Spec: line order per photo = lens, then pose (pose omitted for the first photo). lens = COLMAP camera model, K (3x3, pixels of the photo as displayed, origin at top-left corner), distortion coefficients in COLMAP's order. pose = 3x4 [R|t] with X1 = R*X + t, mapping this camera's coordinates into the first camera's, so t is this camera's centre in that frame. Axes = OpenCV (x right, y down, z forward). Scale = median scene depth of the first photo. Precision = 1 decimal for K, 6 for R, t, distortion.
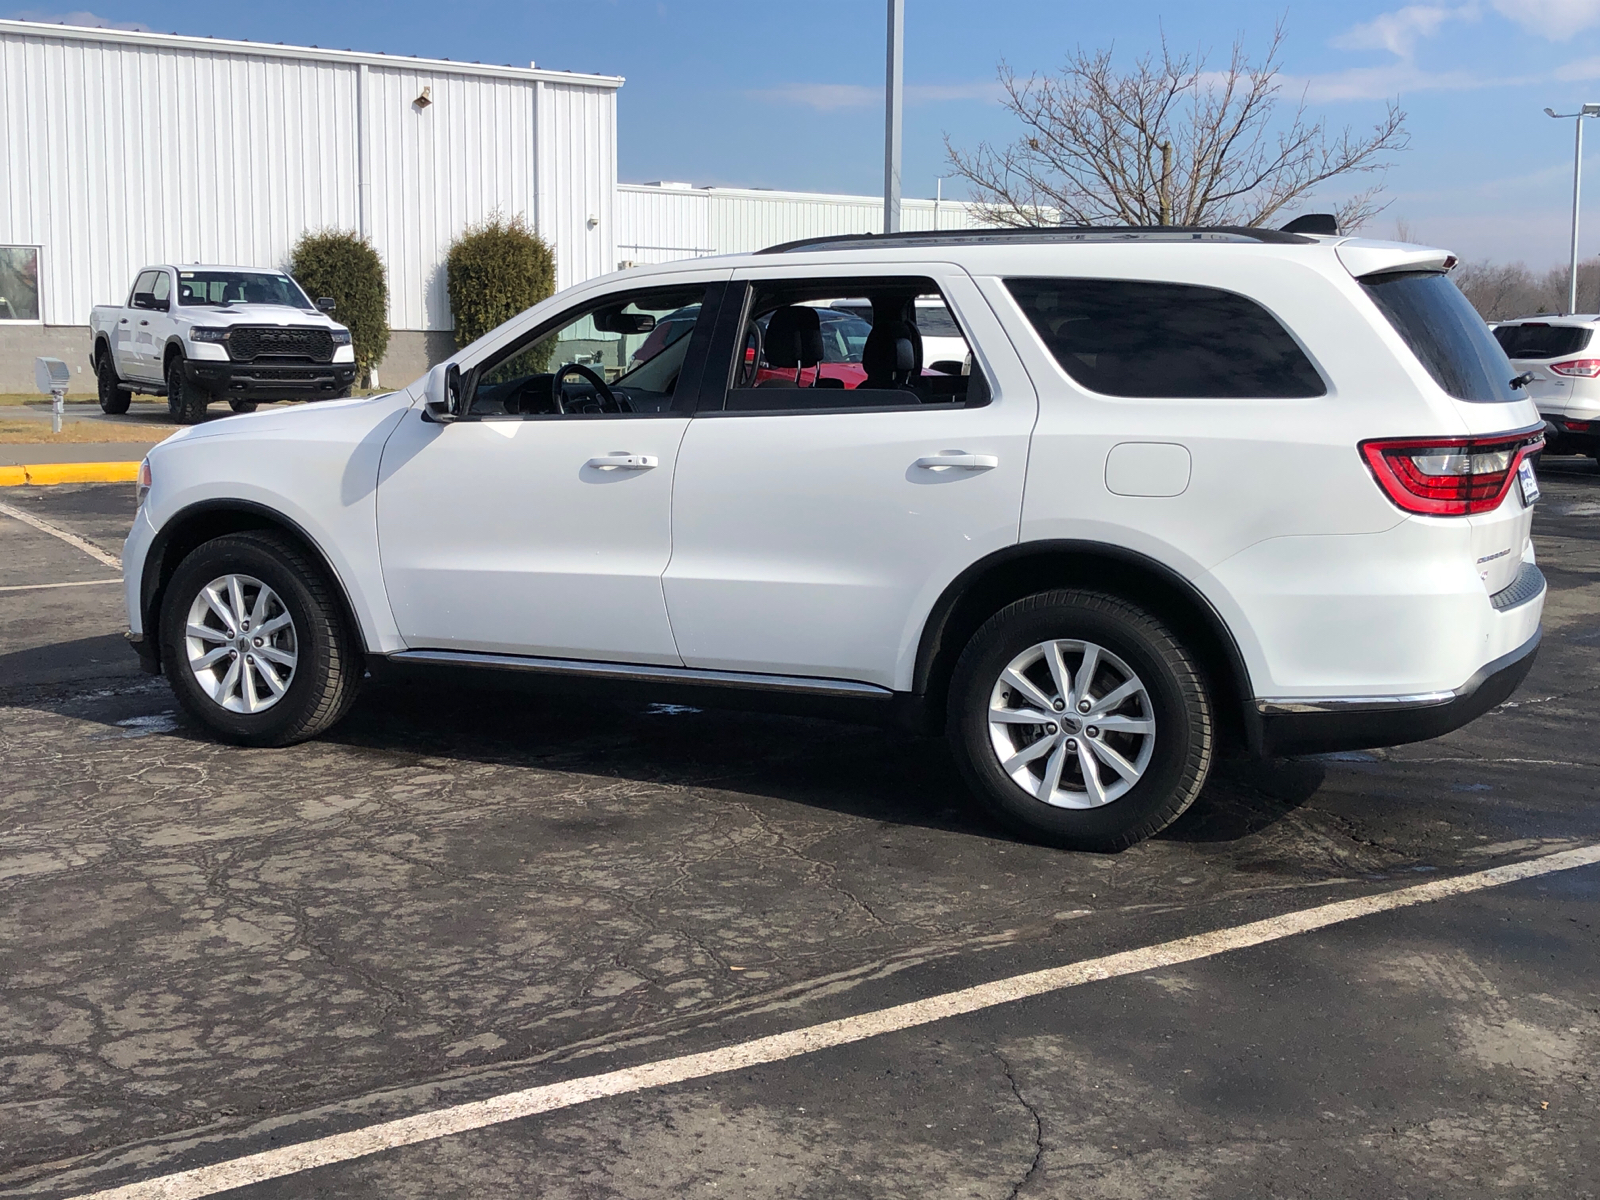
lens RADIAL K [[1974.5, 0, 797.3], [0, 1974.5, 546.7], [0, 0, 1]] dist [0.164496, -0.548435]
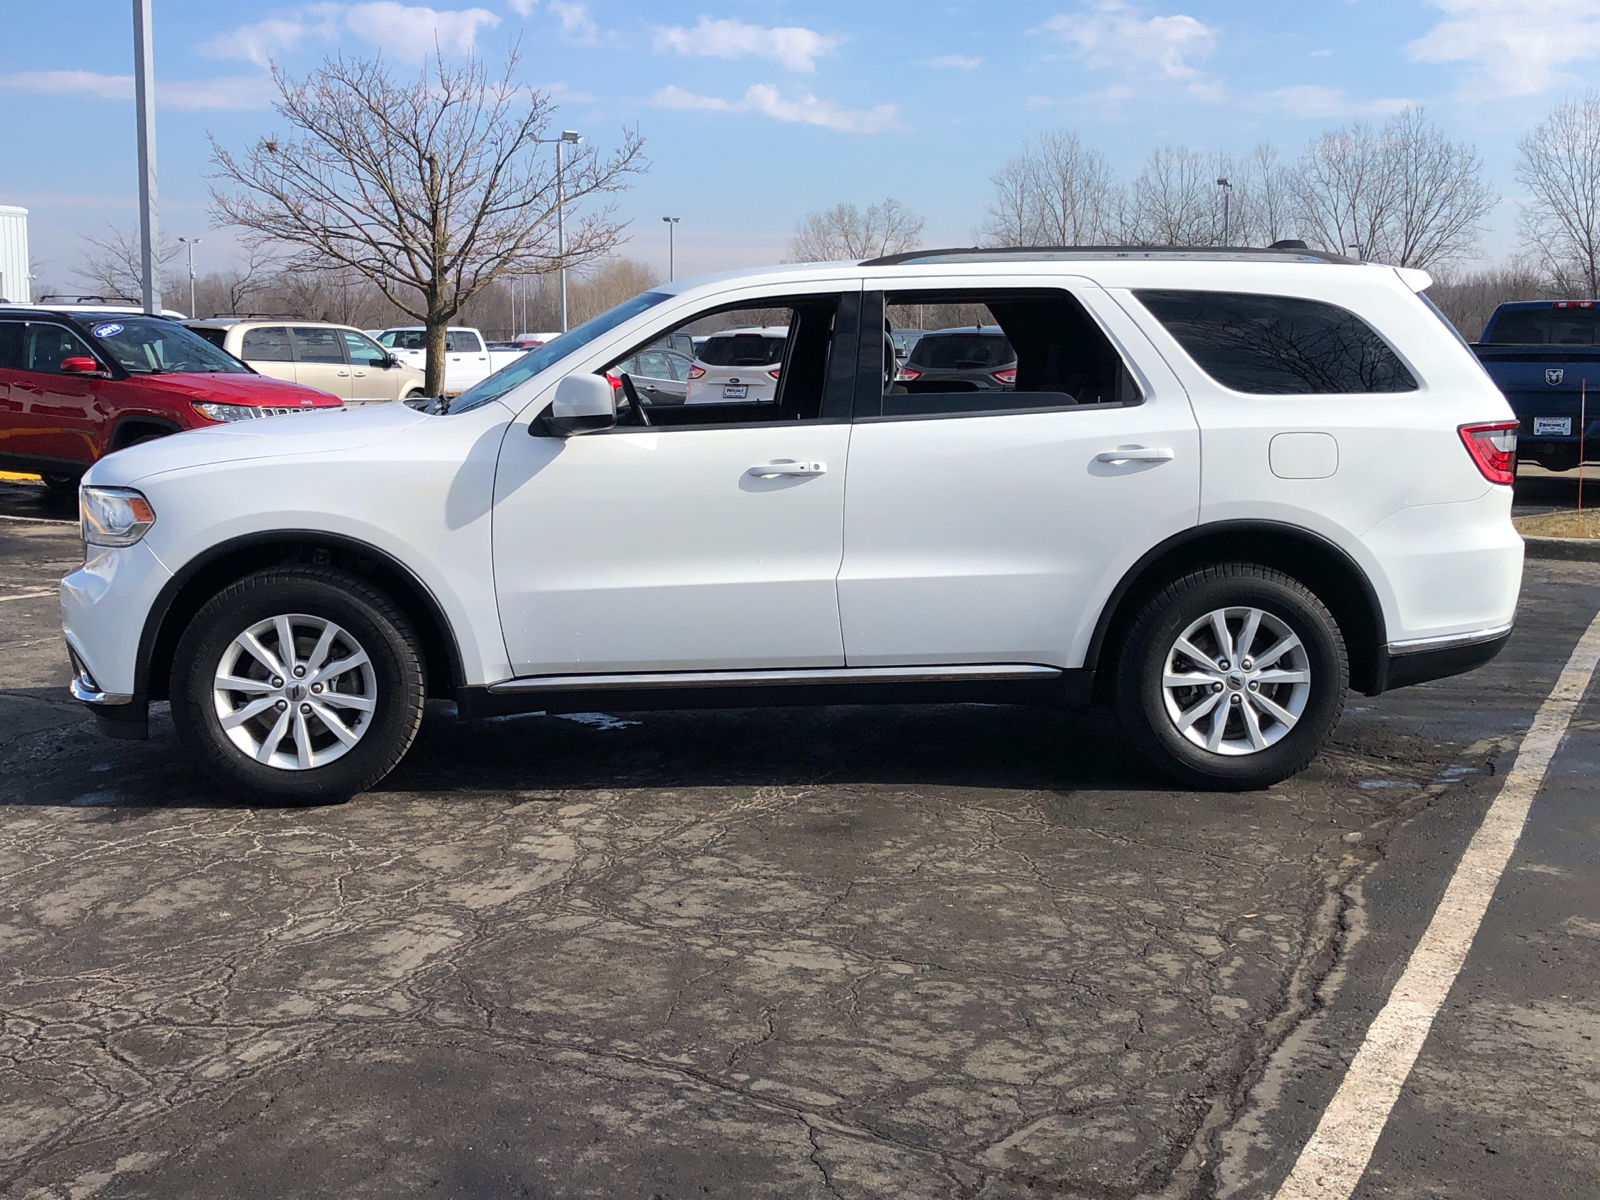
lens RADIAL K [[1974.5, 0, 797.3], [0, 1974.5, 546.7], [0, 0, 1]] dist [0.164496, -0.548435]
pose [[0.854120, -0.056608, 0.516987, -0.672949], [0.058977, 0.998189, 0.011861, -0.016580], [-0.516722, 0.020360, 0.855911, 0.150229]]
